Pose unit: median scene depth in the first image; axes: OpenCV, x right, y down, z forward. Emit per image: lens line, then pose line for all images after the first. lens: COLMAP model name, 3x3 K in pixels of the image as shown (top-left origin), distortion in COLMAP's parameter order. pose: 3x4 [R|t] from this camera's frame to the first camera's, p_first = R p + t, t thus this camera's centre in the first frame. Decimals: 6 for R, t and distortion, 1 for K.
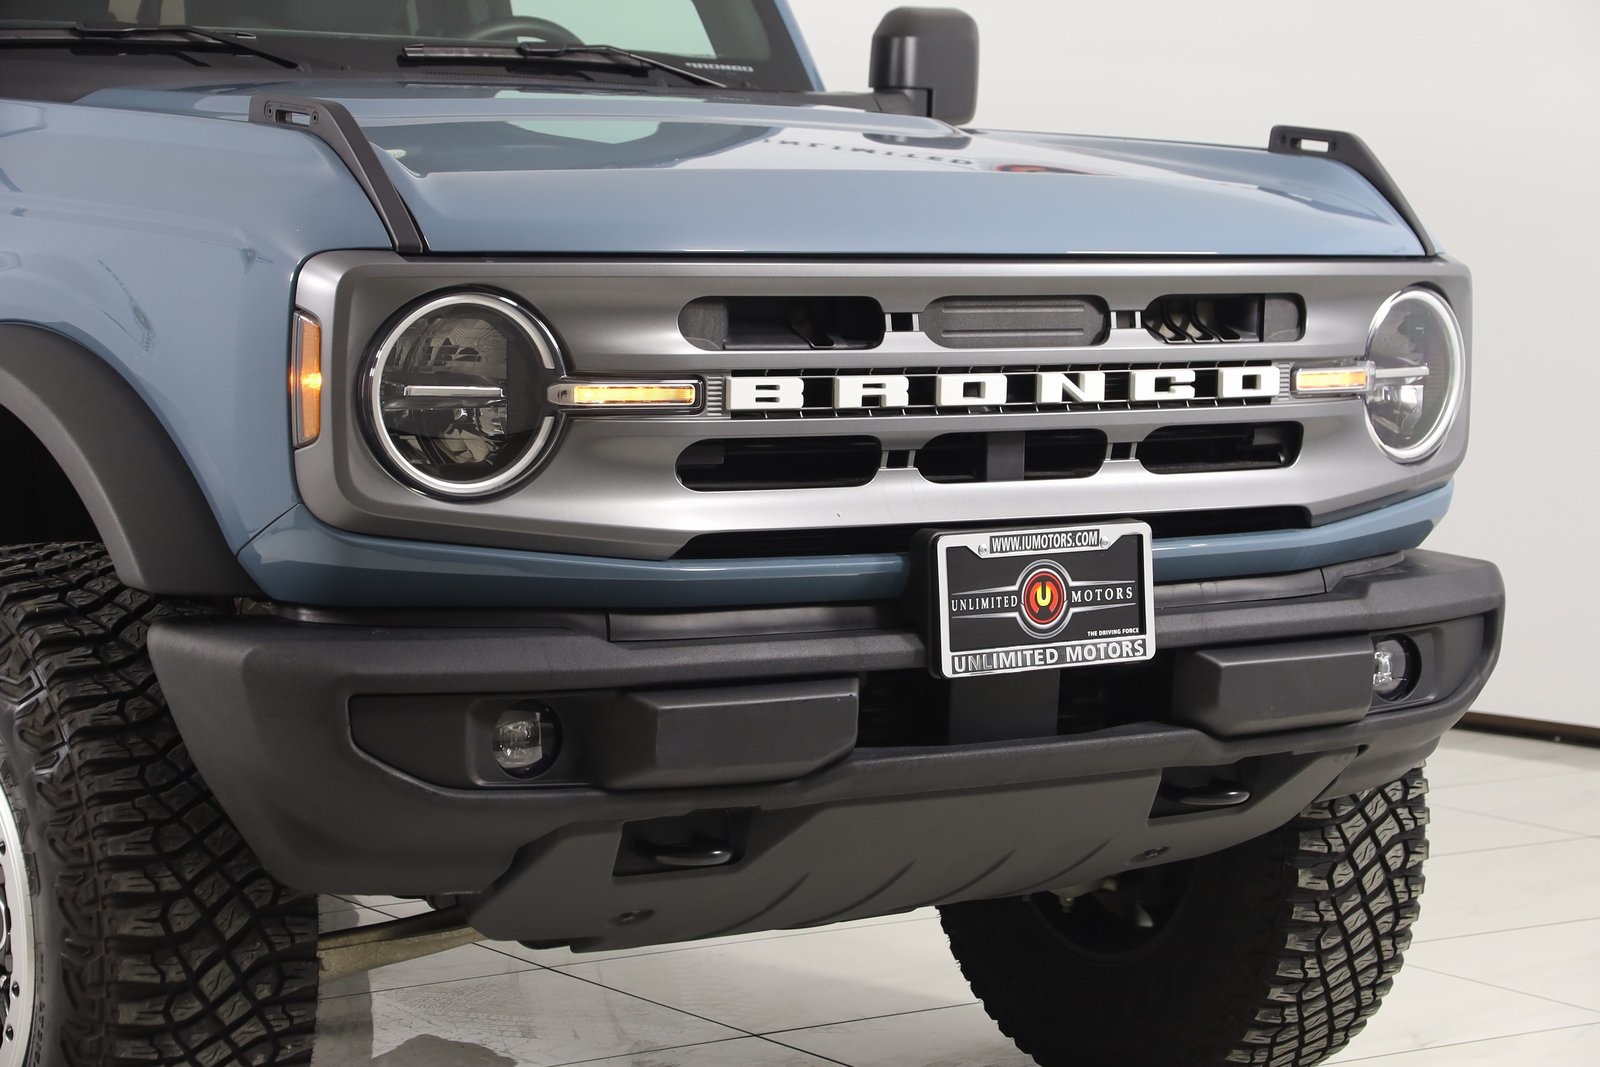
lens RADIAL K [[3878.4, 0, 811.8], [0, 3878.4, 538.2], [0, 0, 1]] dist [0.237762, 0.000000]
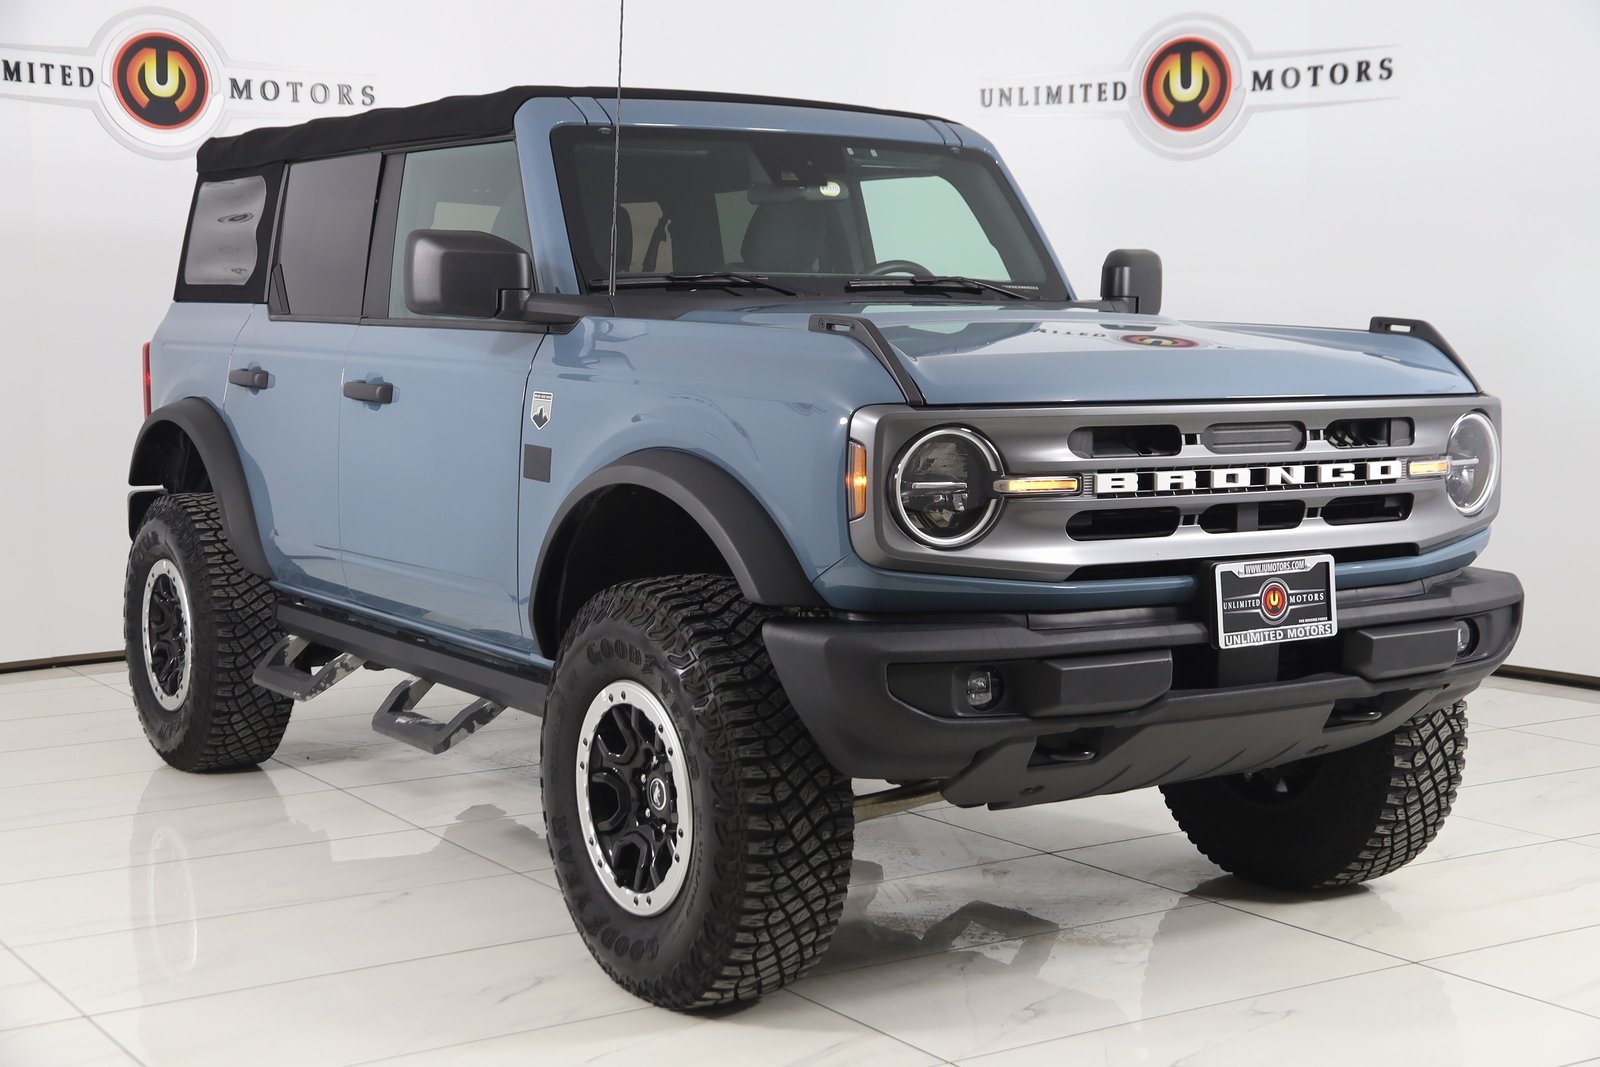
lens RADIAL K [[2253.4, 0, 803.9], [0, 2253.4, 542.4], [0, 0, 1]] dist [0.109025, 0.000000]
pose [[0.998943, -0.014148, -0.043740, -0.102046], [0.014040, 0.999898, -0.002775, -0.010081], [0.043774, 0.002158, 0.999039, 0.005381]]
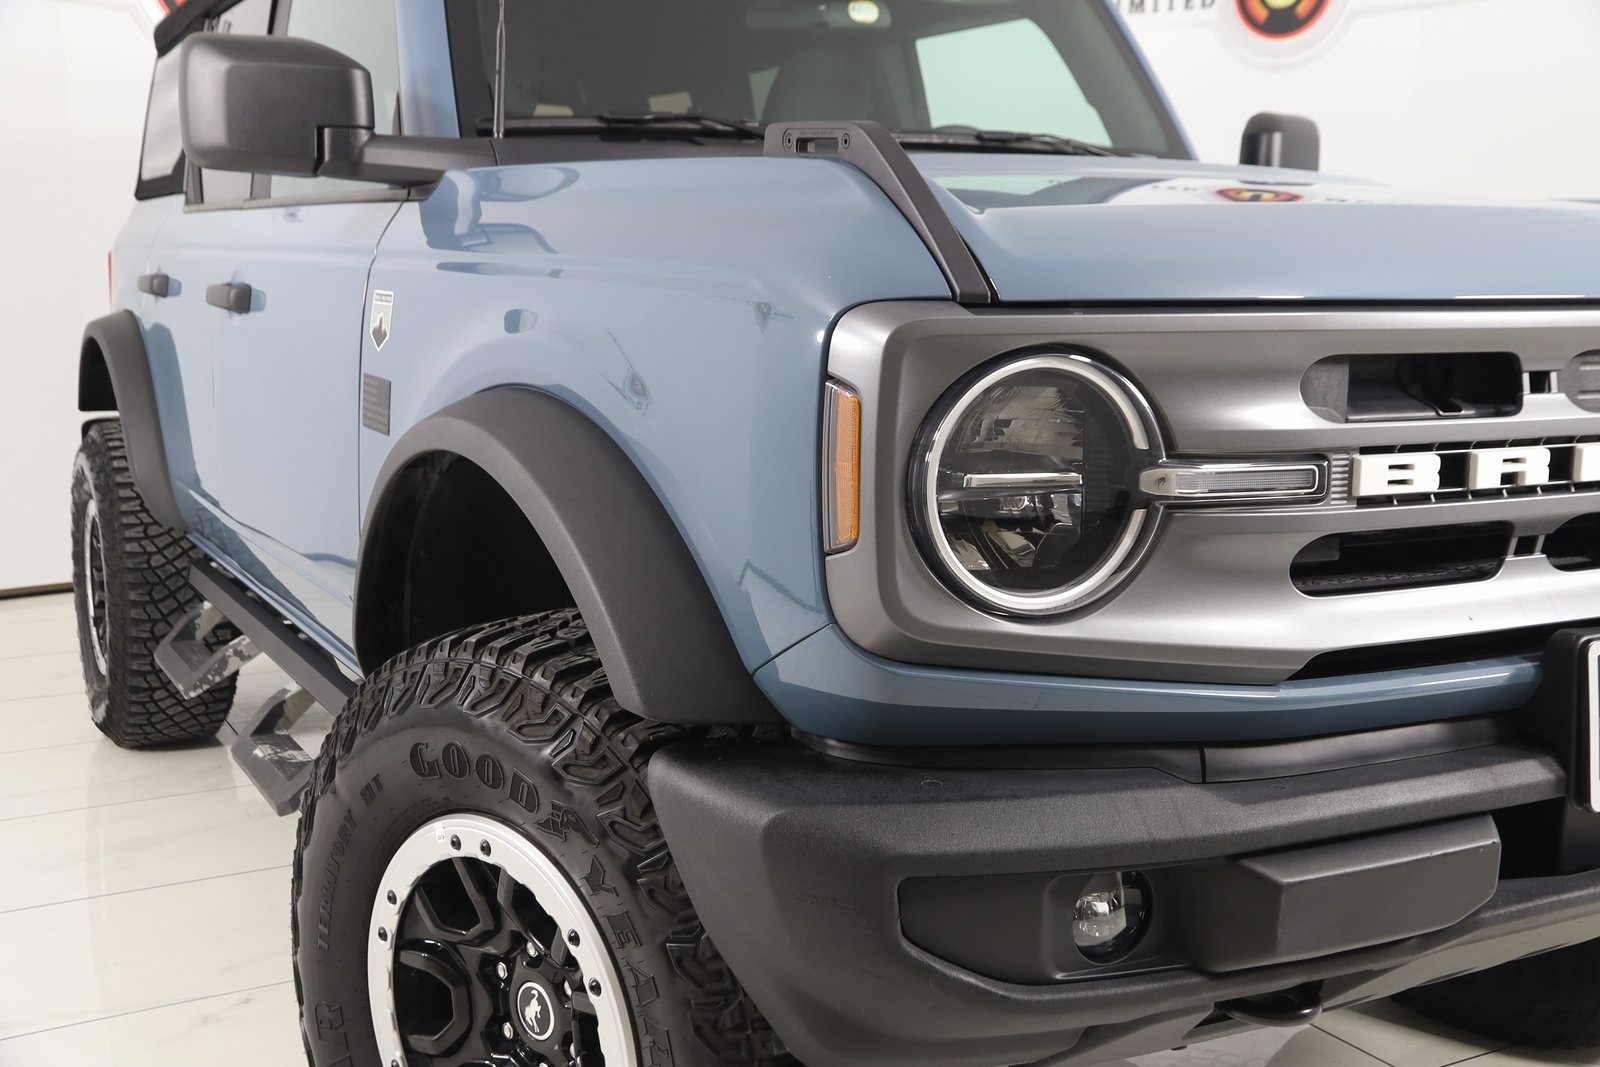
lens RADIAL K [[1679.2, 0, 793.9], [0, 1679.2, 529.2], [0, 0, 1]] dist [0.035681, 0.000000]
pose [[0.994315, 0.004764, -0.106376, -0.095741], [0.000518, 0.998770, 0.049575, -0.041789], [0.106481, -0.049348, 0.993089, 0.615063]]
